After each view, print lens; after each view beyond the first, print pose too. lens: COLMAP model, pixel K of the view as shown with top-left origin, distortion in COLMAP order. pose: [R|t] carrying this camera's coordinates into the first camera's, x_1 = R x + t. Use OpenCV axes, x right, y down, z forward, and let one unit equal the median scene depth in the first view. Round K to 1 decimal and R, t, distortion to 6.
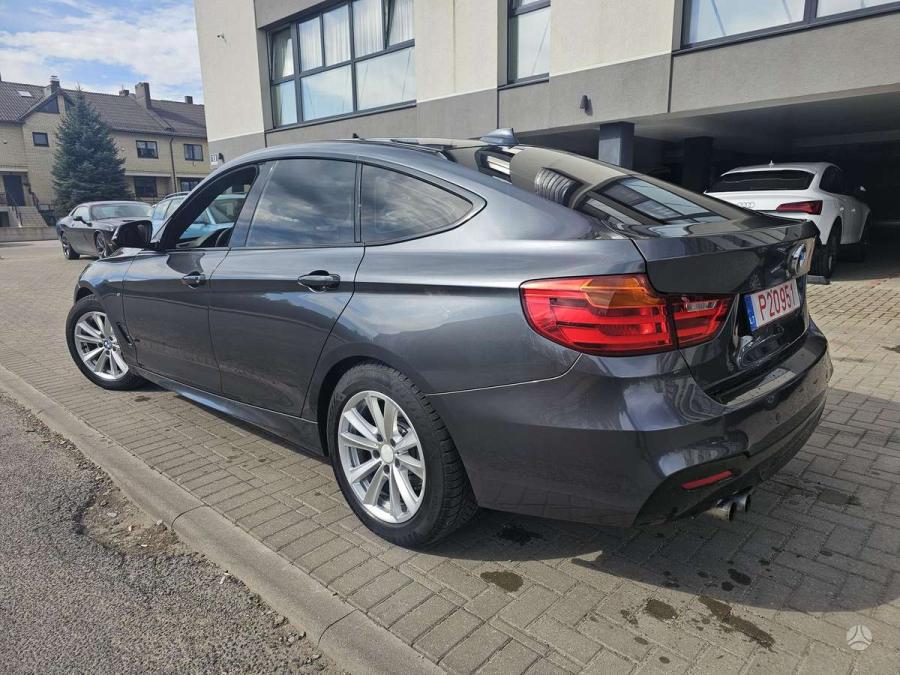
lens RADIAL K [[599.4, 0, 451.6], [0, 599.4, 335.7], [0, 0, 1]] dist [0.051768, -0.029739]
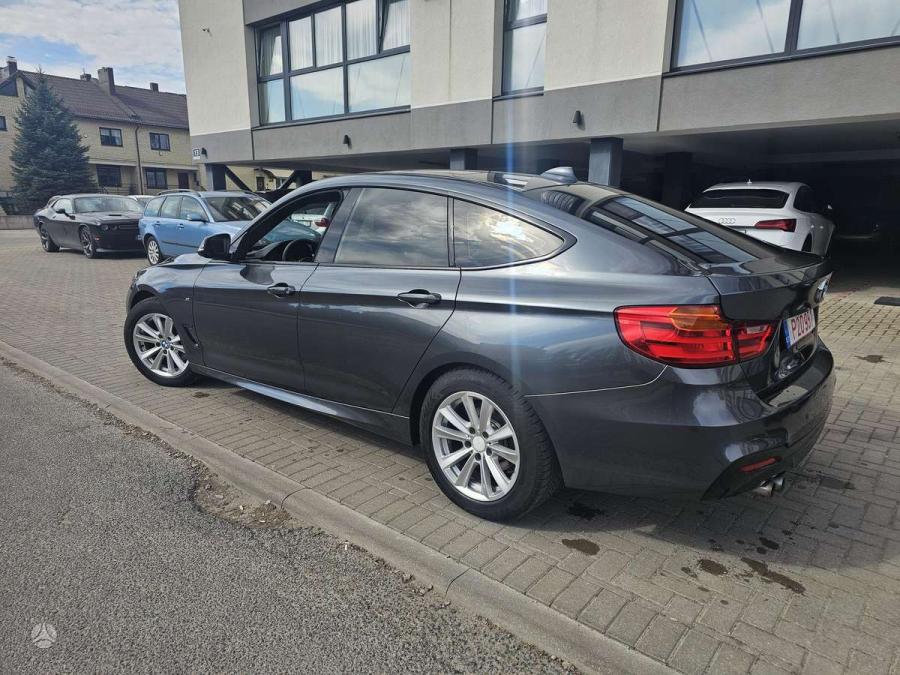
lens RADIAL K [[599.4, 0, 451.3], [0, 599.4, 343.2], [0, 0, 1]] dist [0.051768, -0.029739]
pose [[0.998270, 0.016179, 0.056529, -0.157657], [-0.017009, 0.999754, 0.014237, -0.014250], [-0.056285, -0.015174, 0.998299, -0.127692]]
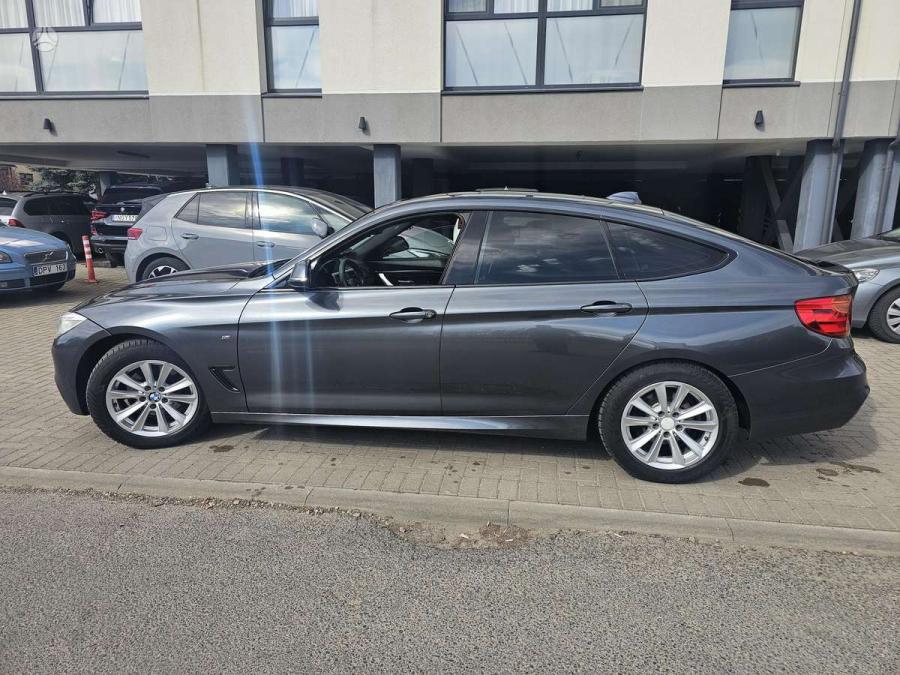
lens RADIAL K [[599.4, 0, 453.1], [0, 599.4, 333.2], [0, 0, 1]] dist [0.051768, -0.029739]
pose [[0.820110, -0.098245, 0.563709, -0.901870], [0.097586, 0.994732, 0.031393, -0.079409], [-0.563823, 0.029264, 0.825377, 0.054972]]
